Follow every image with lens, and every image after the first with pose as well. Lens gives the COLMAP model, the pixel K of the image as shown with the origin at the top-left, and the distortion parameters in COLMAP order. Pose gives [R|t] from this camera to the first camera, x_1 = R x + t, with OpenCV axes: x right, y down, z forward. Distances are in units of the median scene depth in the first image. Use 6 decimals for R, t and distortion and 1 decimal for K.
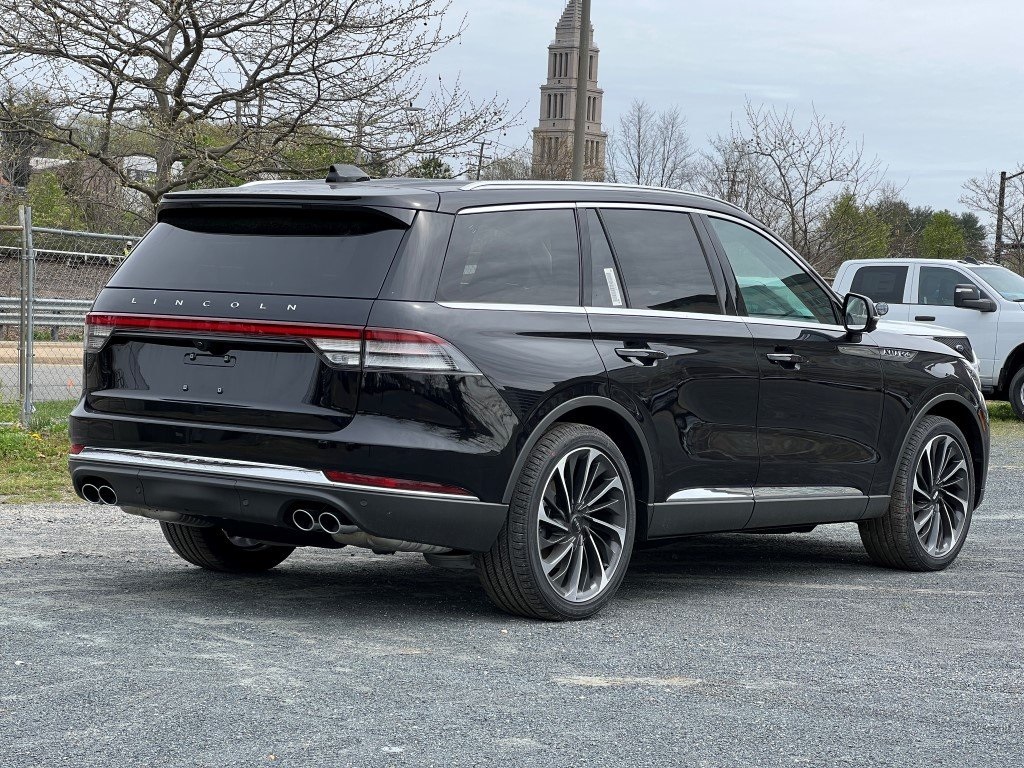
lens RADIAL K [[2583.1, 0, 512.0], [0, 2583.1, 384.0], [0, 0, 1]] dist [-0.309283, 0.001375]
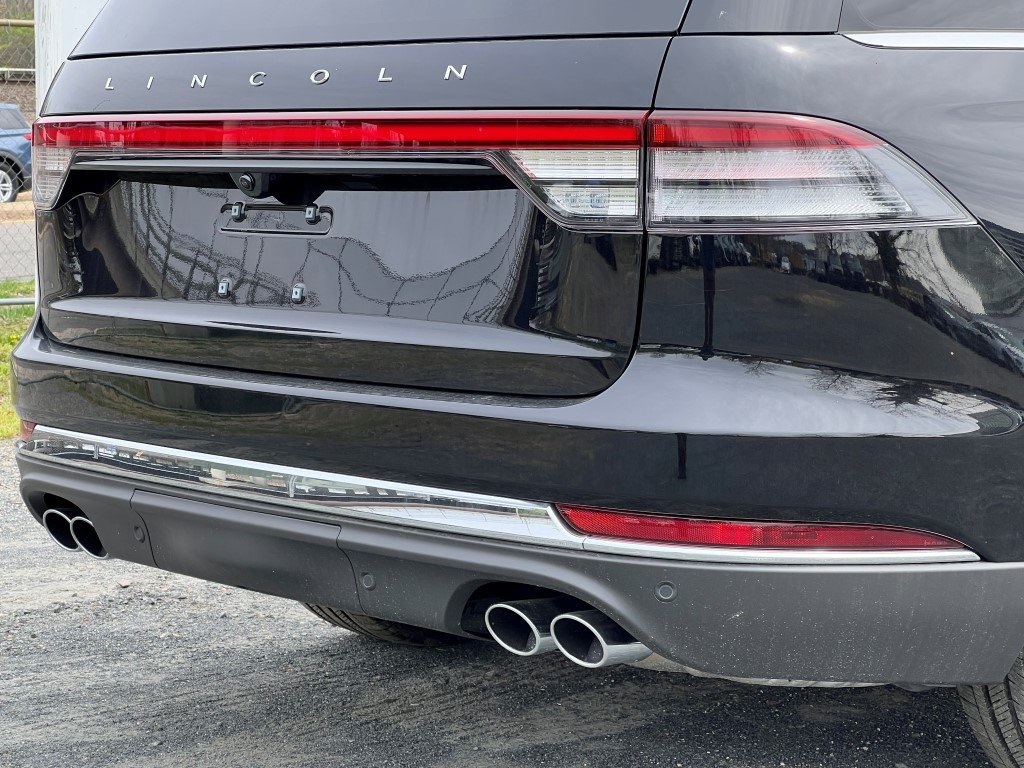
lens RADIAL K [[2289.4, 0, 512.0], [0, 2289.4, 384.0], [0, 0, 1]] dist [0.007483, 0.333220]
pose [[0.987468, -0.041224, -0.152341, -0.027624], [0.054239, 0.995131, 0.082290, -0.011205], [0.148207, -0.089522, 0.984896, 0.659920]]
